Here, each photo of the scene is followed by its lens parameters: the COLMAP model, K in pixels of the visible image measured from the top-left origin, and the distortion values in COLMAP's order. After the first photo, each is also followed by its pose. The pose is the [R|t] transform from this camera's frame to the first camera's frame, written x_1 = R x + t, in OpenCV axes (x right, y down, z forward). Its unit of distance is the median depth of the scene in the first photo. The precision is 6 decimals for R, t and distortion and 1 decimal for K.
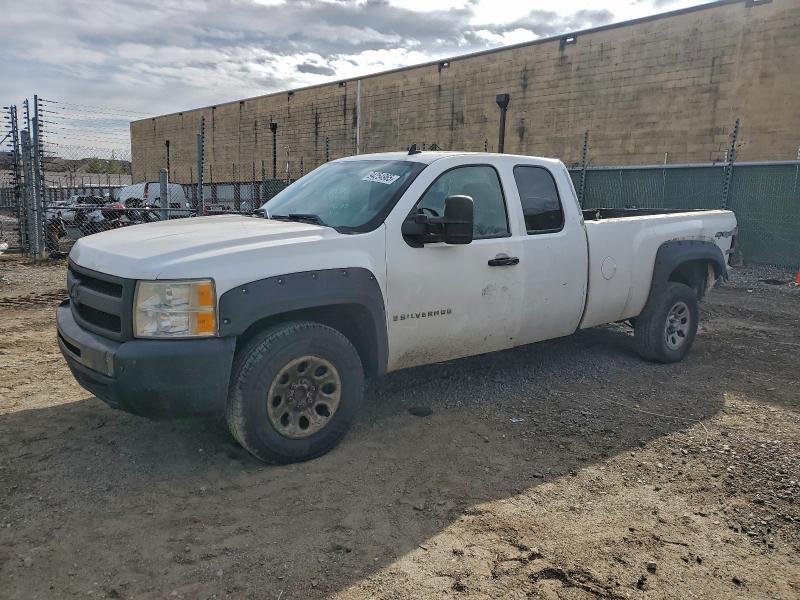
lens RADIAL K [[633.1, 0, 394.7], [0, 633.1, 302.8], [0, 0, 1]] dist [0.023045, 0.012270]
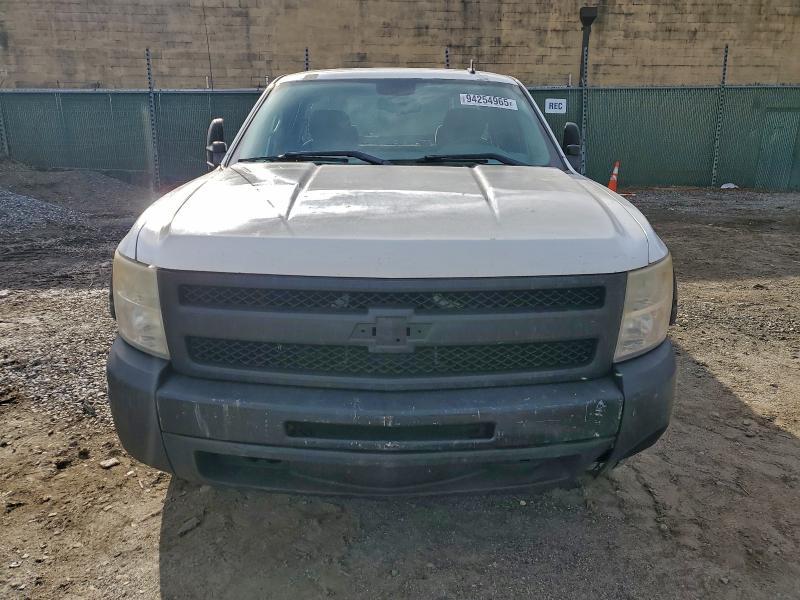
lens RADIAL K [[633.1, 0, 398.9], [0, 633.1, 300.0], [0, 0, 1]] dist [0.023045, 0.012270]
pose [[0.602900, -0.233602, 0.762851, -0.192501], [0.150542, 0.972307, 0.178764, -0.028994], [-0.783485, 0.007064, 0.621371, 0.148557]]
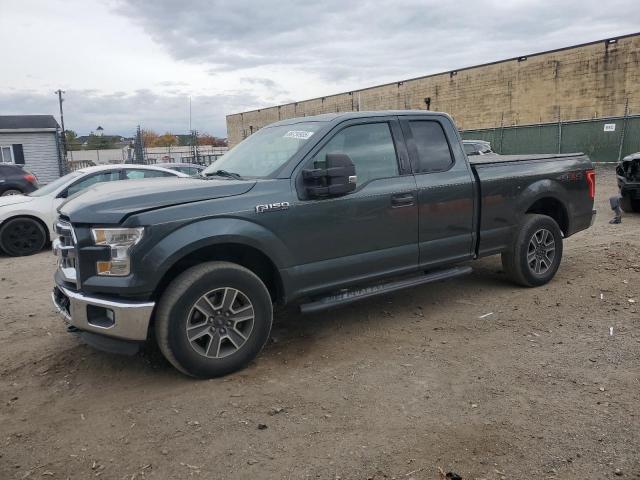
lens RADIAL K [[506.5, 0, 319.1], [0, 506.5, 240.6], [0, 0, 1]] dist [0.023045, 0.012270]
pose [[0.989078, -0.044548, -0.140501, 0.030028], [0.045948, 0.998921, 0.006735, 0.137889], [0.140049, -0.013117, 0.990058, -0.827222]]
